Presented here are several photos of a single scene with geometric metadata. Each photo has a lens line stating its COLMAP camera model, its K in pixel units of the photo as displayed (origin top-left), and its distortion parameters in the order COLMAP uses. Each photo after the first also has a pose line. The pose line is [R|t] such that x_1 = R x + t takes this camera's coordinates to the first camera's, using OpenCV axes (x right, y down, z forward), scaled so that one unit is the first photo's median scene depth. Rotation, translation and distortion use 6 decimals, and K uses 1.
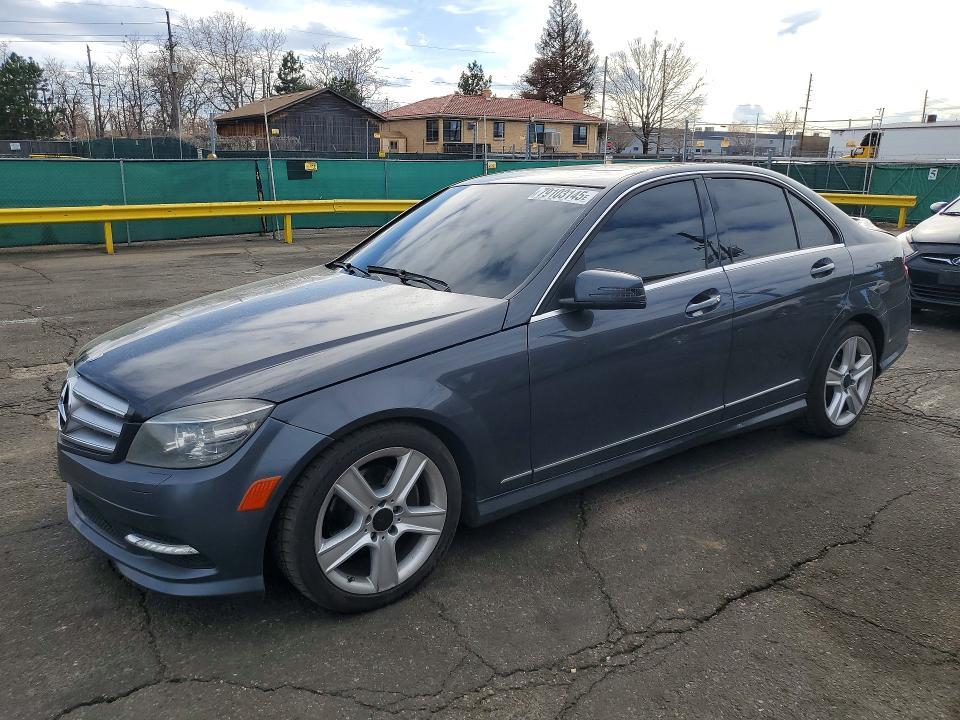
lens RADIAL K [[735.0, 0, 474.6], [0, 735.0, 361.2], [0, 0, 1]] dist [0.029583, -0.001635]
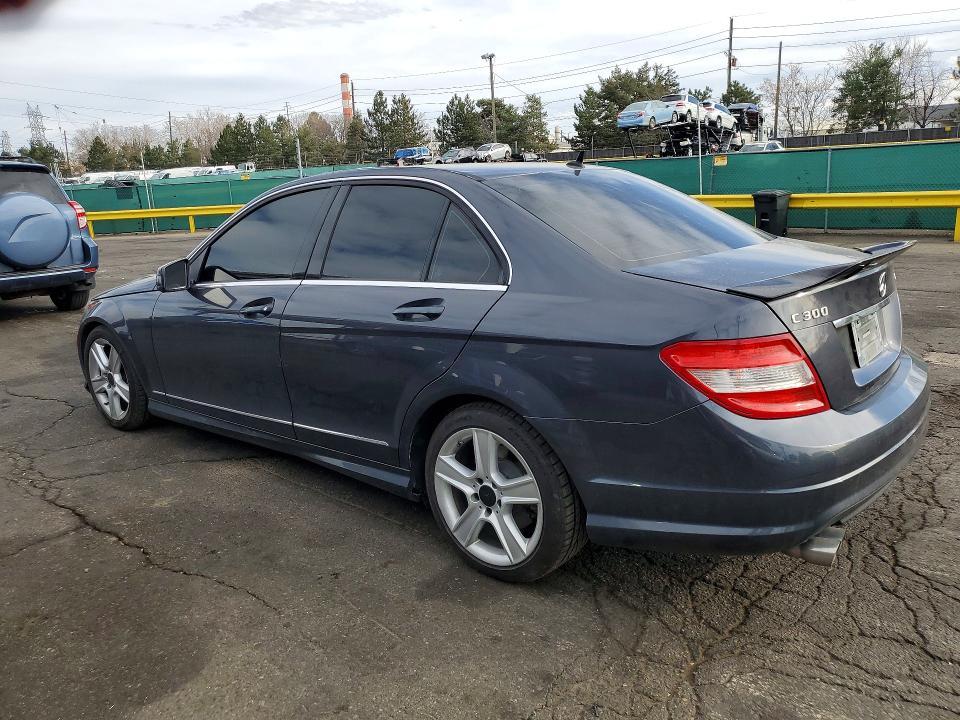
lens RADIAL K [[735.0, 0, 474.6], [0, 735.0, 361.2], [0, 0, 1]] dist [0.029583, -0.001635]
pose [[0.226501, 0.215307, -0.949916, 1.213888], [-0.188146, 0.966566, 0.174218, -0.217699], [0.955666, 0.139262, 0.259437, 0.917800]]
